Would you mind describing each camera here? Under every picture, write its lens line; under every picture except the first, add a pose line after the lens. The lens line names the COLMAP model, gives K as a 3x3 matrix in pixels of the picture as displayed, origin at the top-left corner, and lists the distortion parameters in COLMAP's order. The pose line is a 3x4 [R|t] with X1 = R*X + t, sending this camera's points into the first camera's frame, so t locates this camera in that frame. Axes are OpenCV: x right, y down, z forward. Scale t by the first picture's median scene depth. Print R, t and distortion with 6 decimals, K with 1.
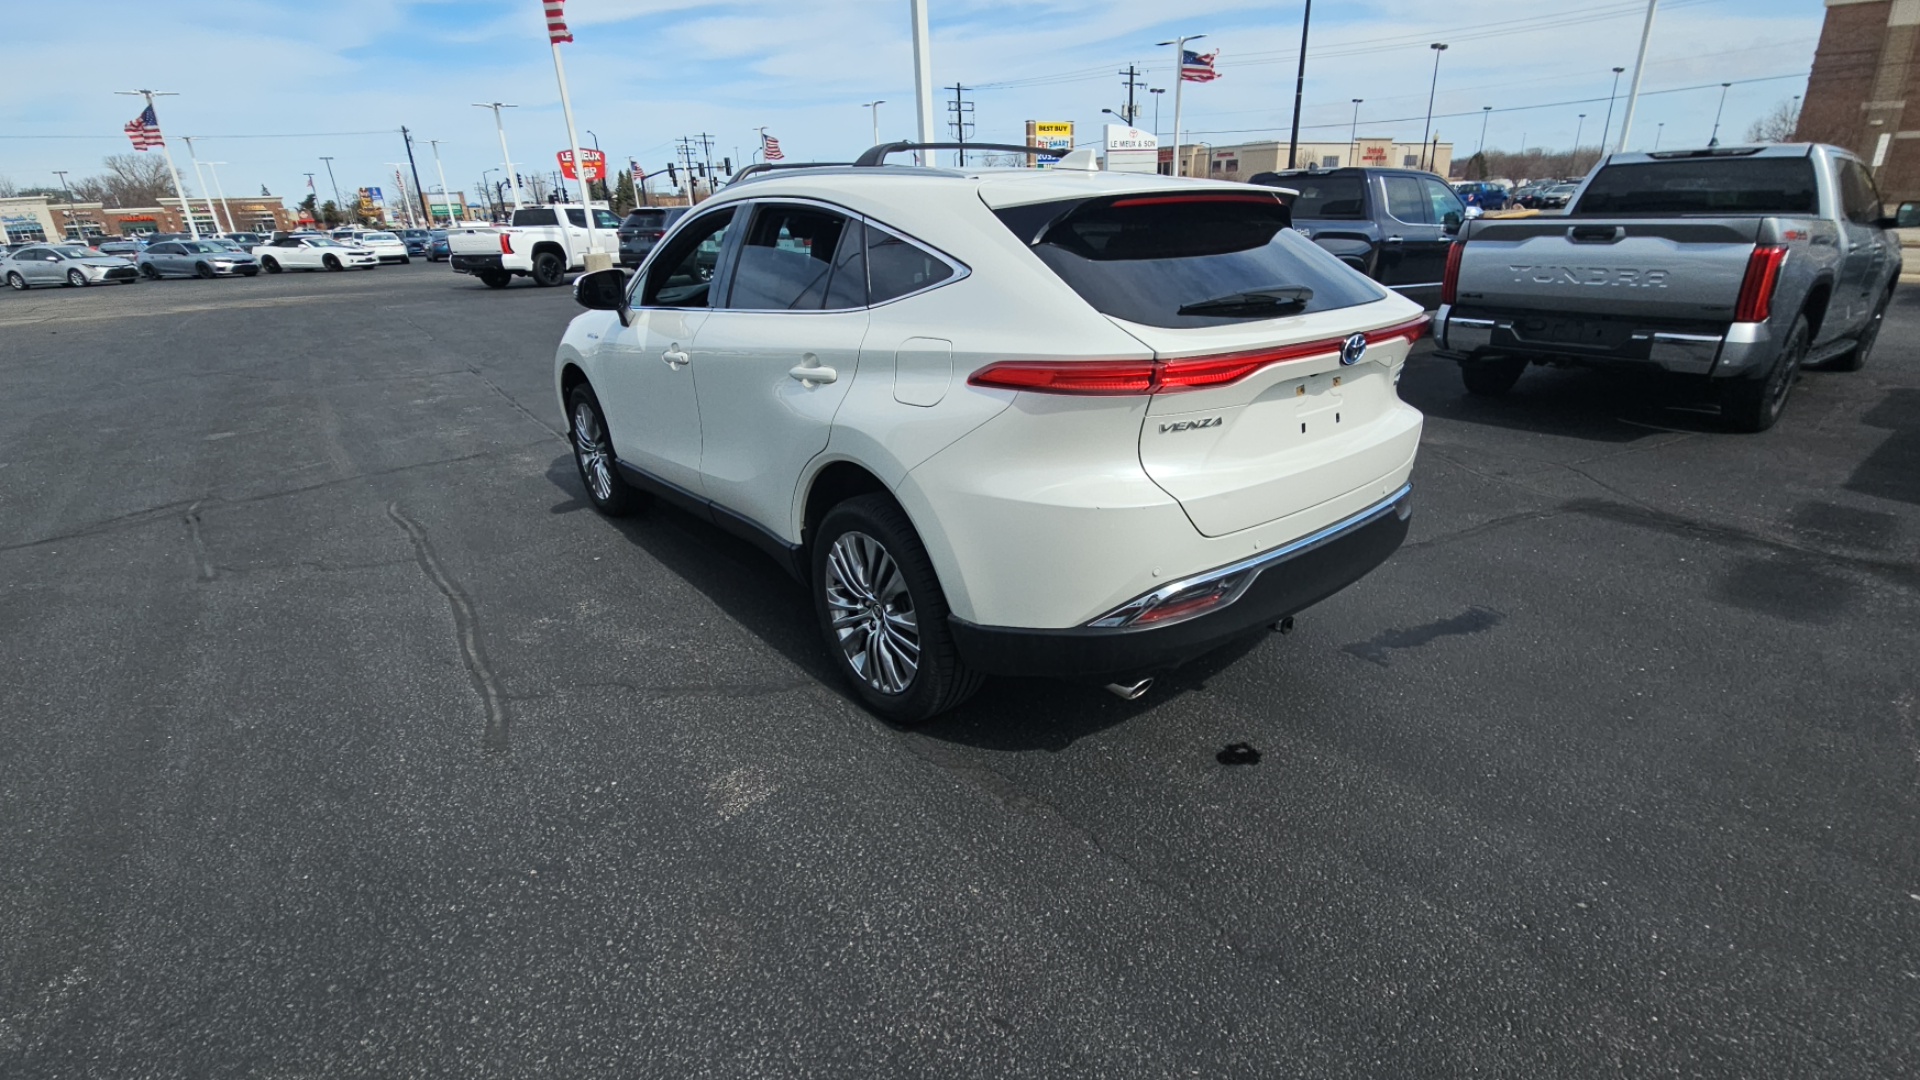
lens RADIAL K [[852.6, 0, 982.2], [0, 852.6, 542.2], [0, 0, 1]] dist [0.011554, -0.008611]
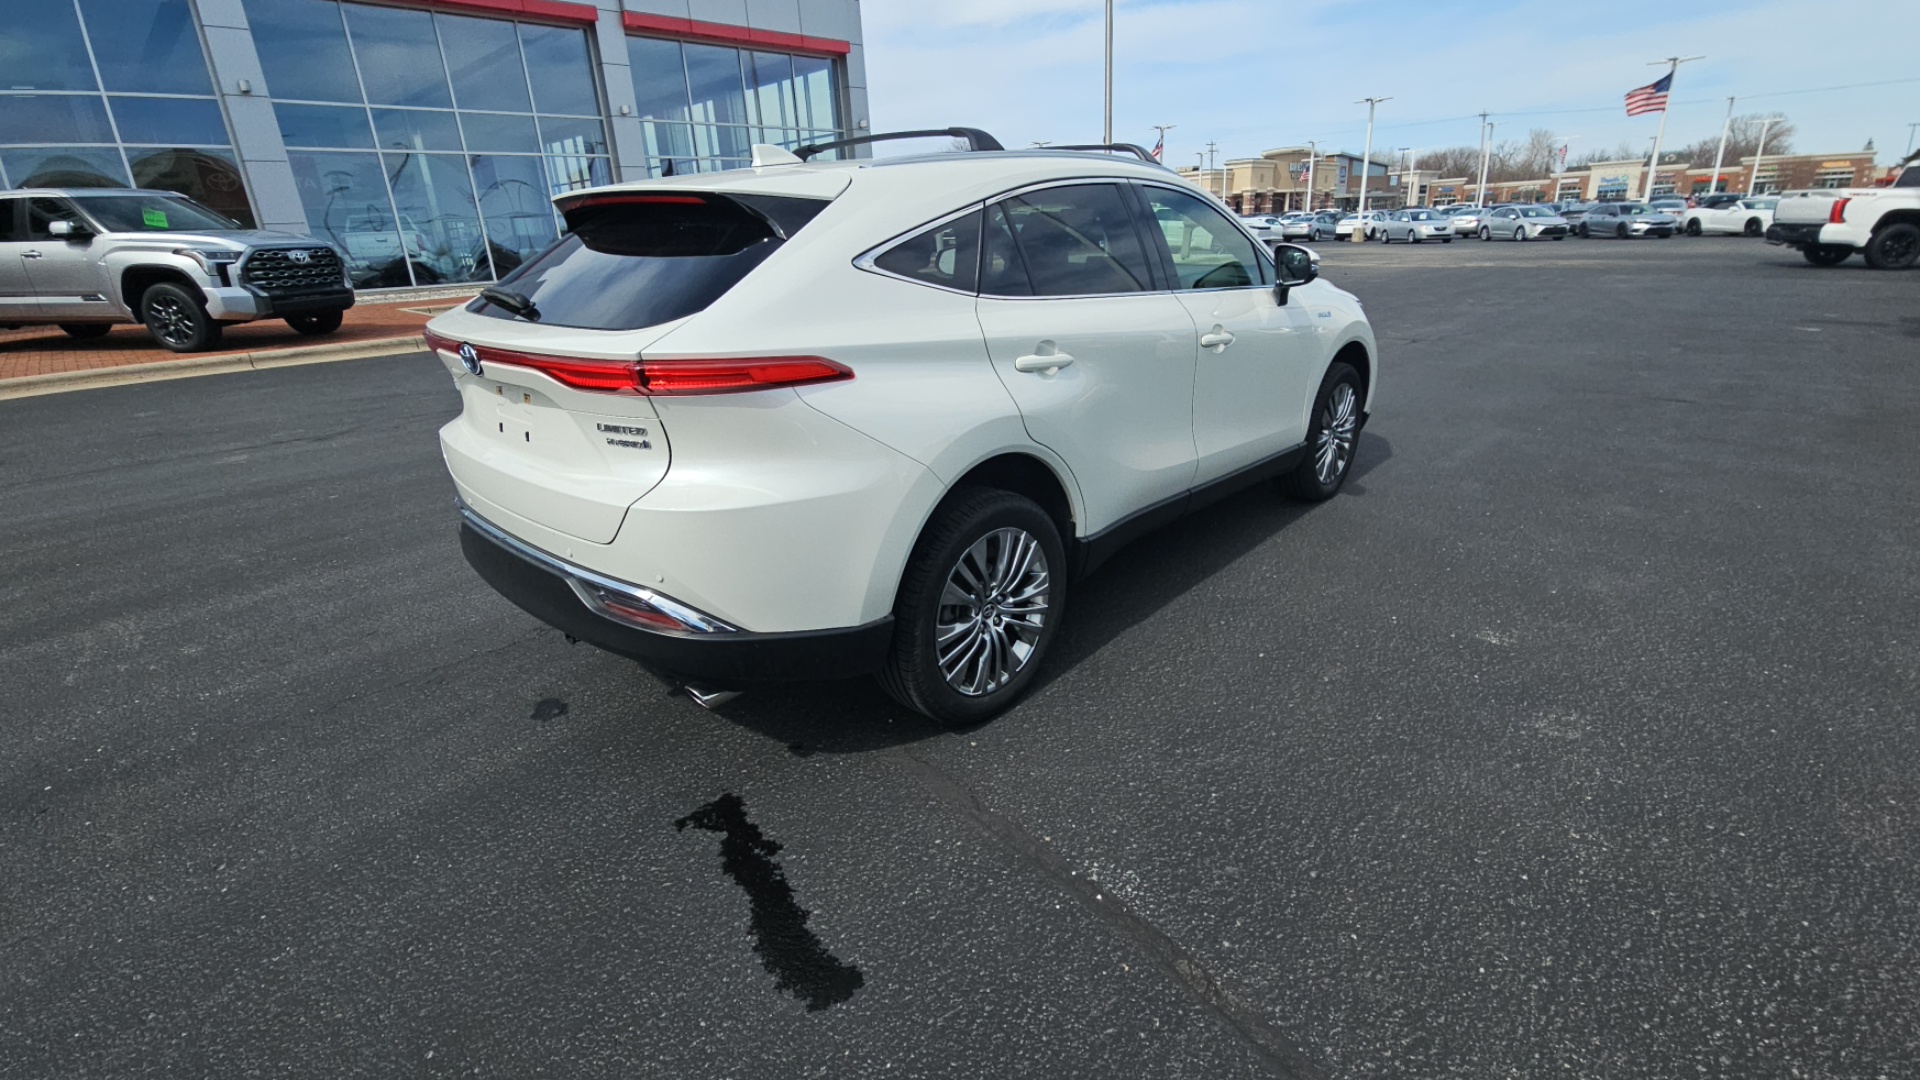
lens RADIAL K [[852.6, 0, 981.2], [0, 852.6, 552.8], [0, 0, 1]] dist [0.011554, -0.008611]
pose [[0.139461, 0.377448, -0.915469, 0.168231], [-0.328737, 0.889719, 0.316752, -0.059611], [0.934068, 0.256774, 0.248163, 0.152672]]
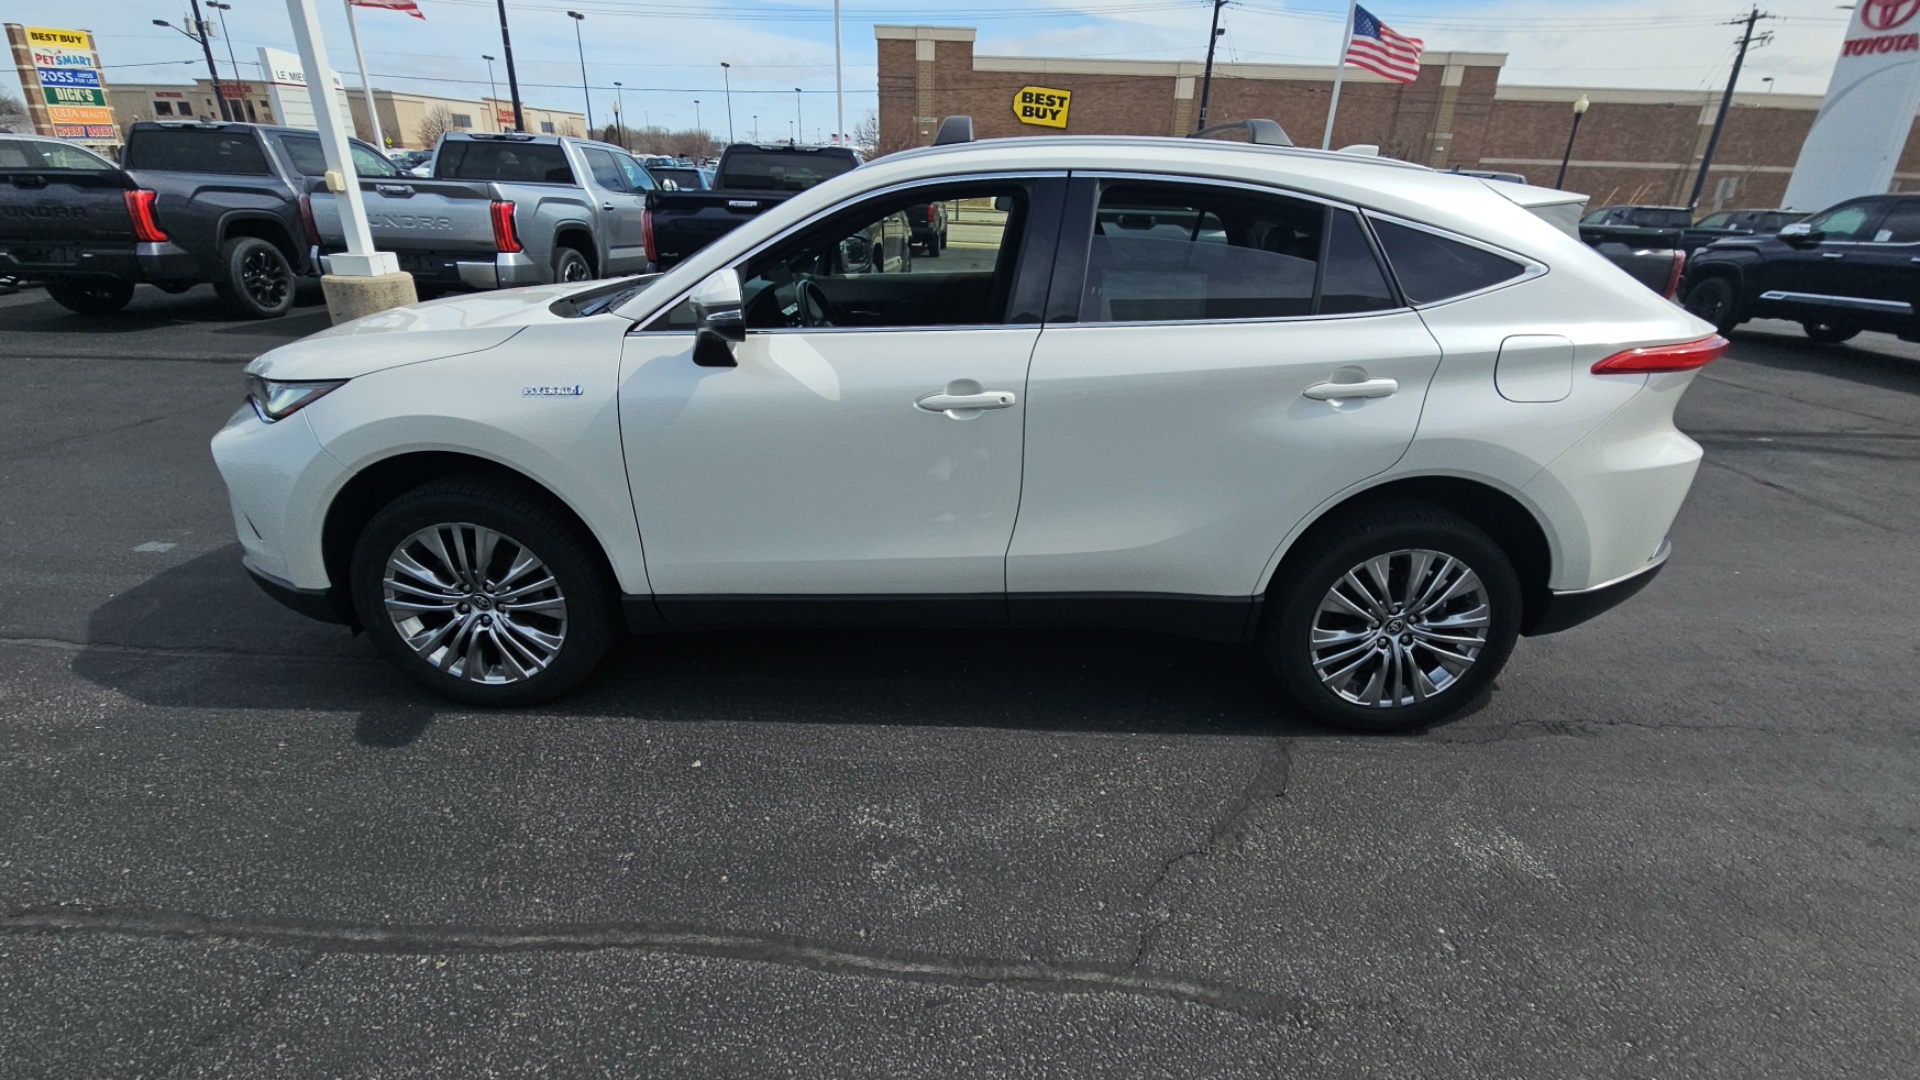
lens RADIAL K [[852.6, 0, 980.0], [0, 852.6, 538.7], [0, 0, 1]] dist [0.011554, -0.008611]
pose [[0.645371, -0.253589, 0.720548, -0.146013], [0.232960, 0.963690, 0.130506, -0.033225], [-0.727479, 0.083634, 0.681013, 0.091664]]
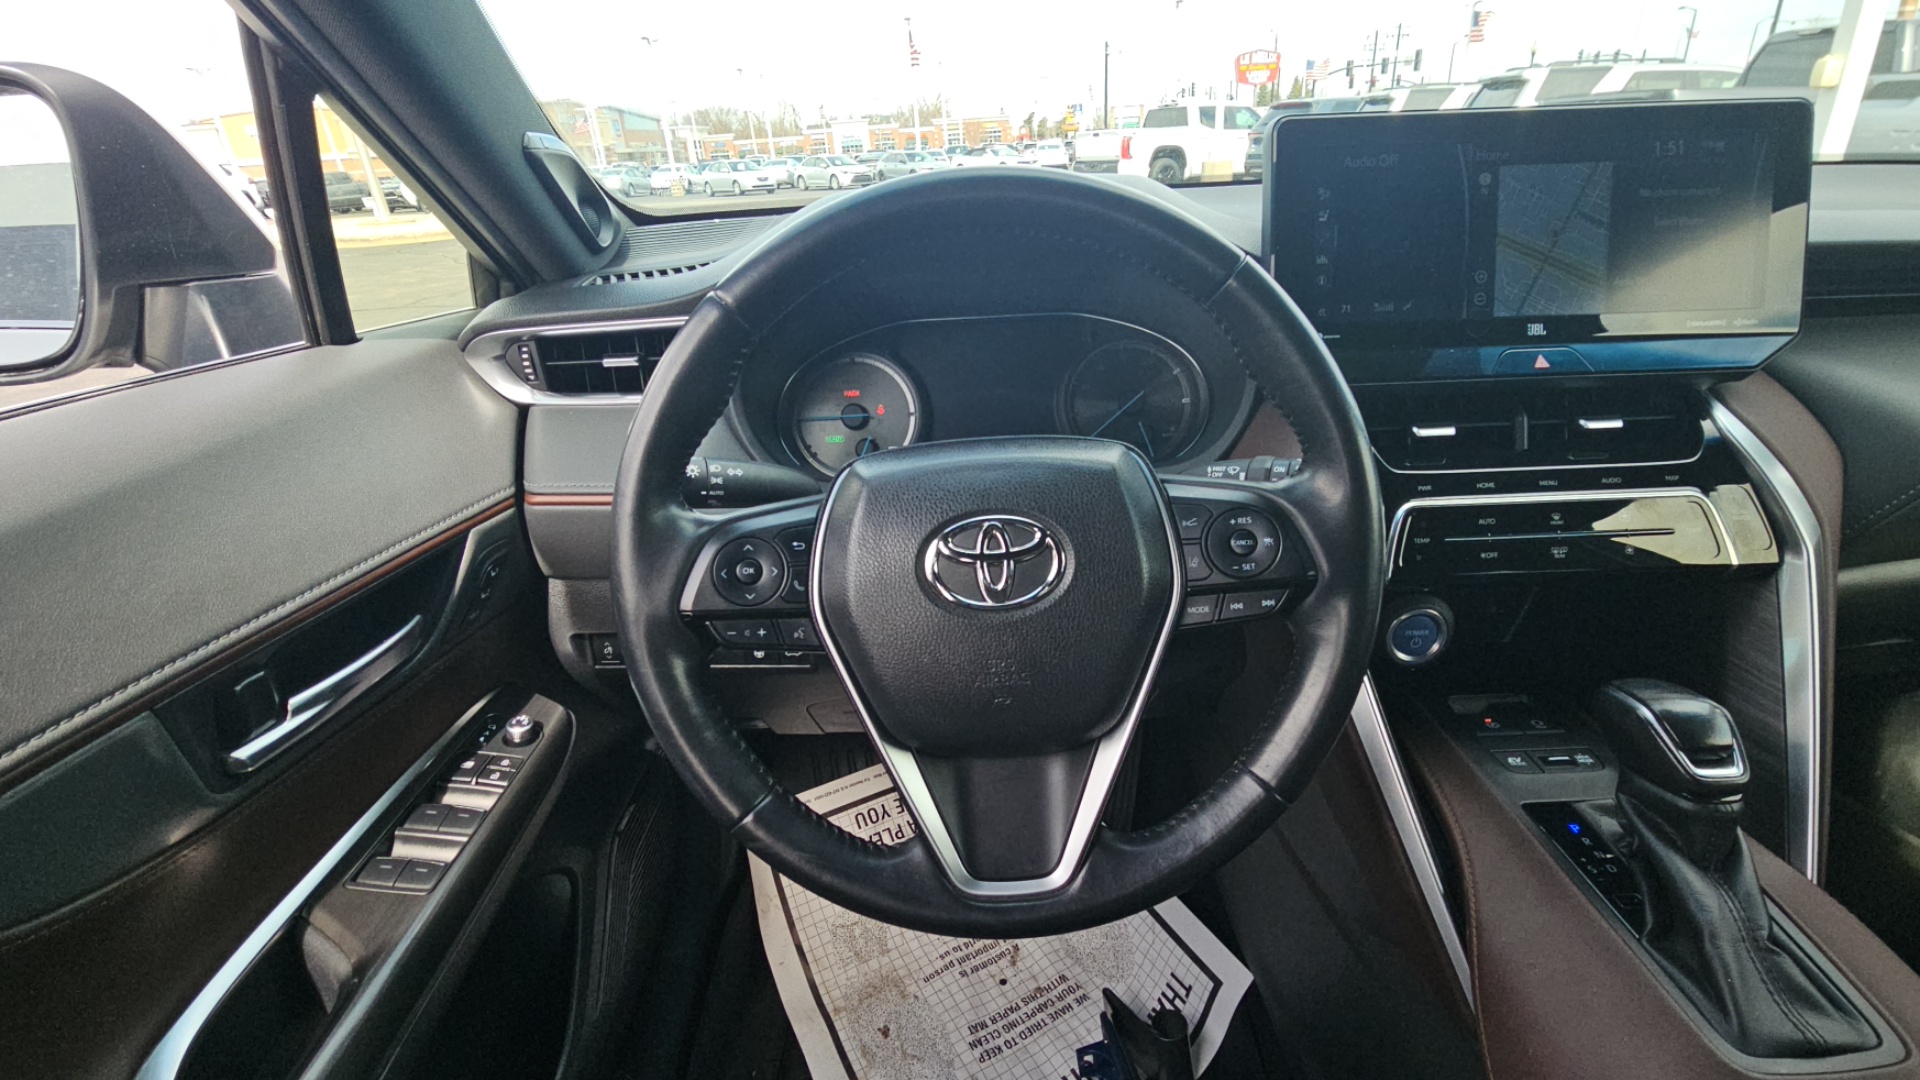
lens RADIAL K [[852.6, 0, 979.2], [0, 852.6, 546.4], [0, 0, 1]] dist [0.011554, -0.008611]
pose [[0.771620, 0.260376, -0.580351, -0.042626], [-0.205091, 0.965495, 0.160488, -0.055729], [0.602113, -0.004811, 0.798396, 0.183192]]
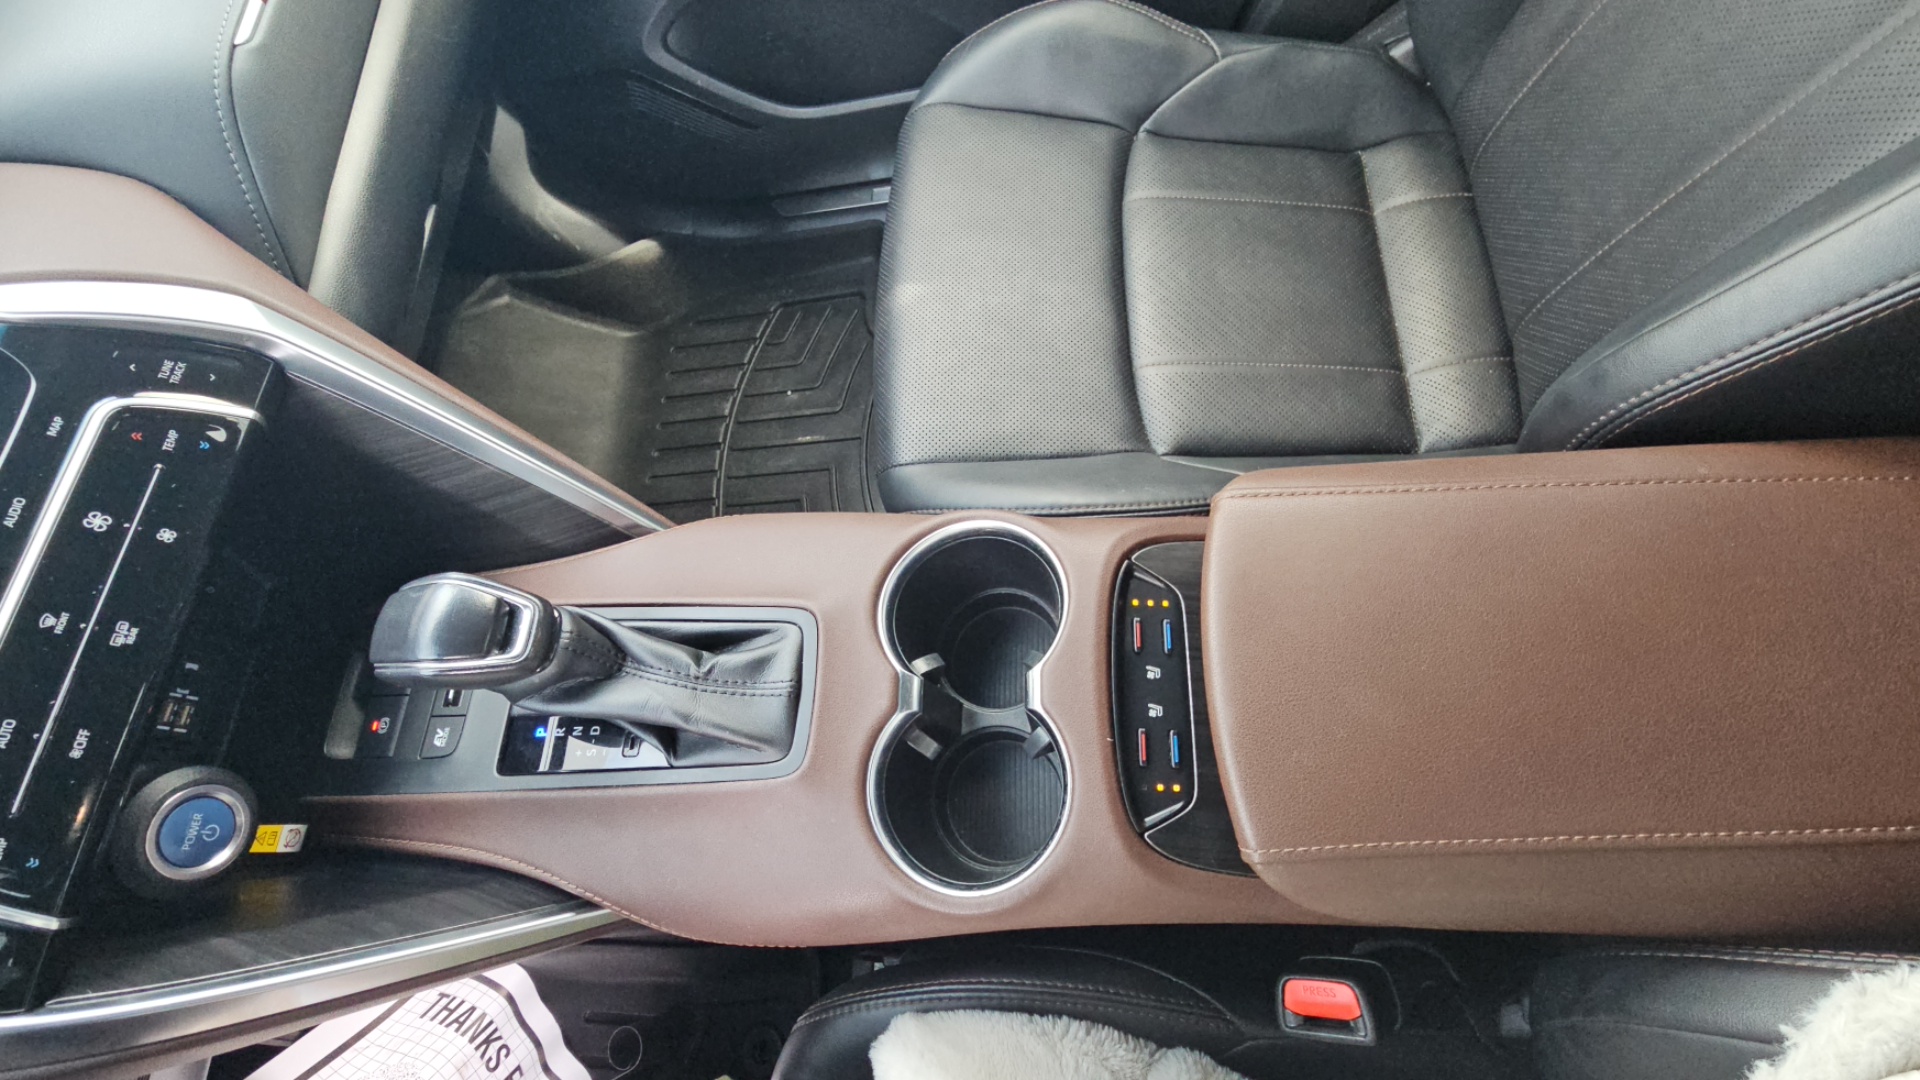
lens RADIAL K [[852.6, 0, 970.7], [0, 852.6, 547.6], [0, 0, 1]] dist [0.011554, -0.008611]
pose [[0.657311, -0.733292, 0.173855, -0.034105], [0.440006, 0.560713, 0.701424, -0.060847], [-0.611831, -0.384556, 0.691216, 0.194249]]
